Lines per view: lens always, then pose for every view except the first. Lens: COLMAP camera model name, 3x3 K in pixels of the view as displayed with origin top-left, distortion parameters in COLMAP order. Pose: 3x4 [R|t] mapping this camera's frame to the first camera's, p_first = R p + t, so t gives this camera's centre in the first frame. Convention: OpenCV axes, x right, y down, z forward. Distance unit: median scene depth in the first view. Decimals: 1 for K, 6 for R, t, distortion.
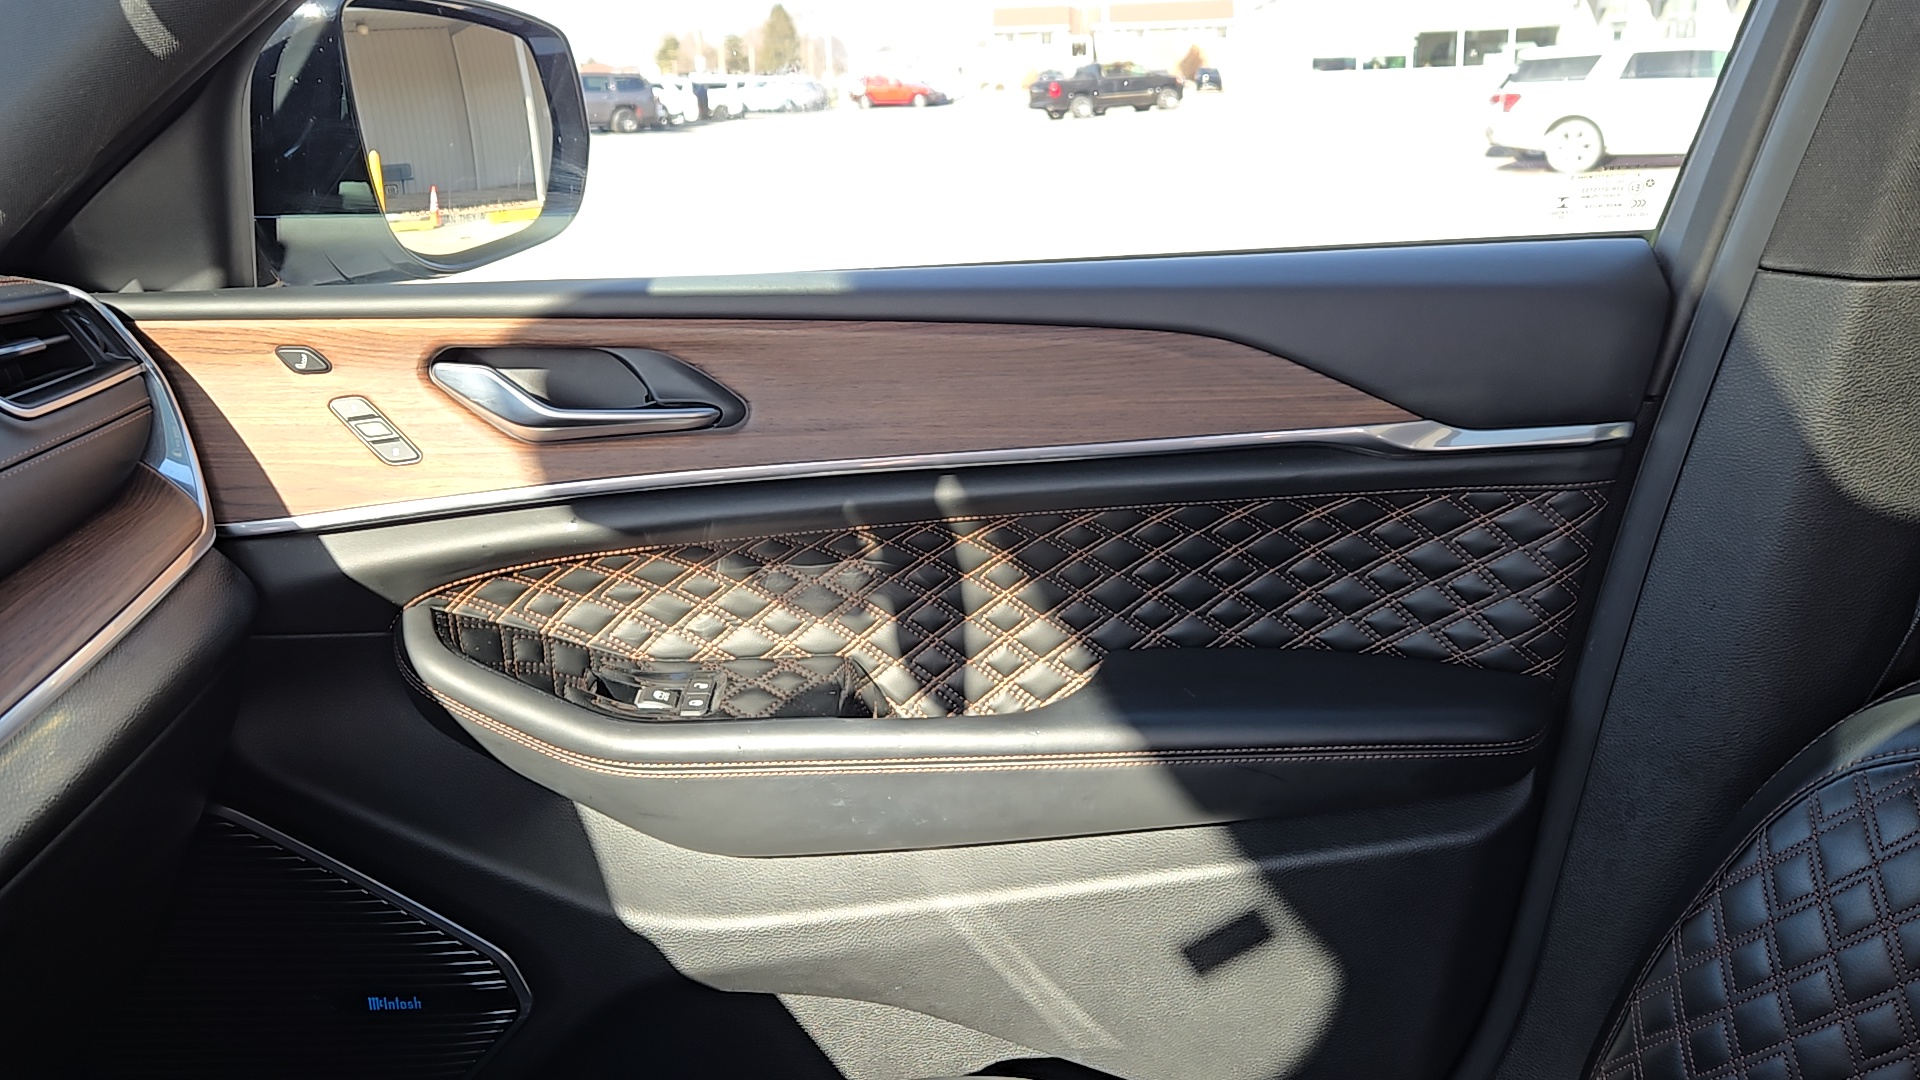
lens RADIAL K [[1585.8, 0, 958.6], [0, 1585.8, 528.0], [0, 0, 1]] dist [0.017620, -0.006329]
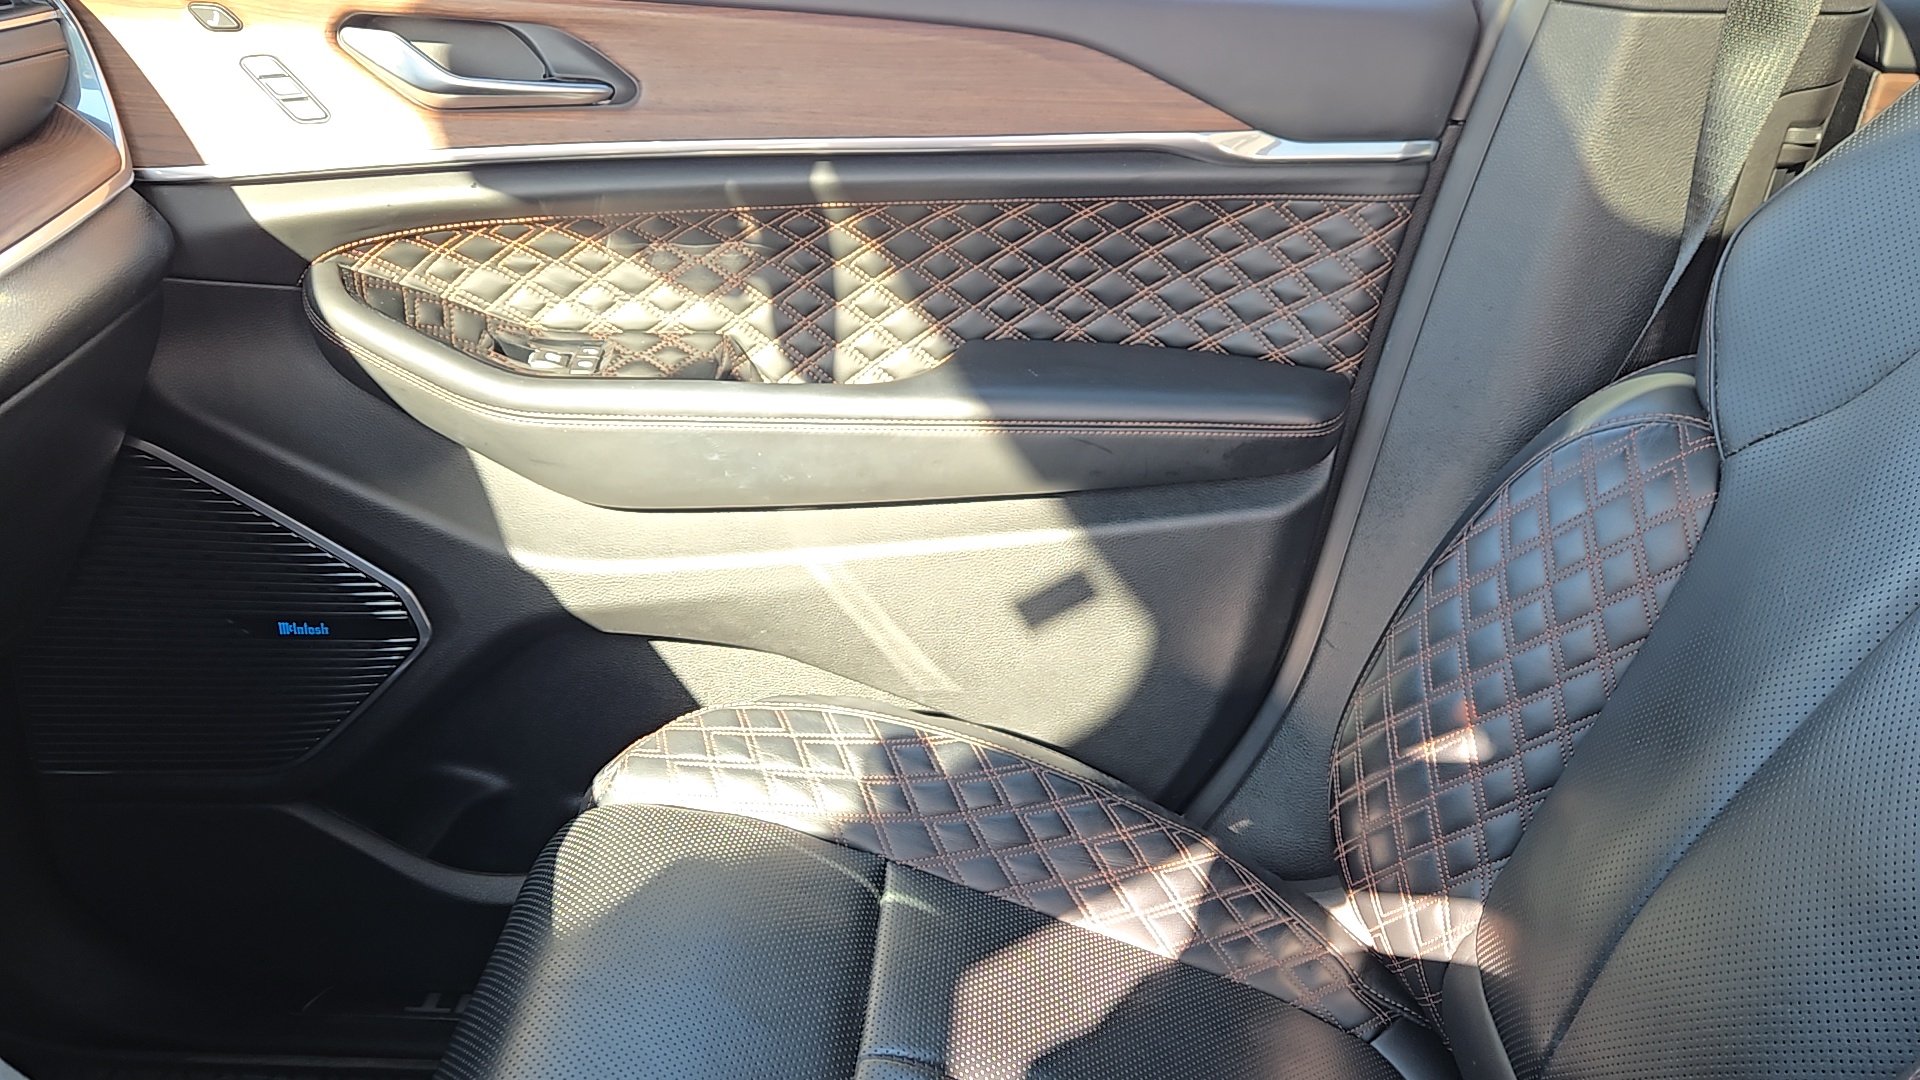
lens RADIAL K [[1585.8, 0, 958.6], [0, 1585.8, 528.0], [0, 0, 1]] dist [0.017620, -0.006329]
pose [[0.997352, 0.039698, 0.060939, 0.029193], [-0.046050, 0.993232, 0.106631, 0.094243], [-0.056294, -0.109155, 0.992429, -0.113906]]
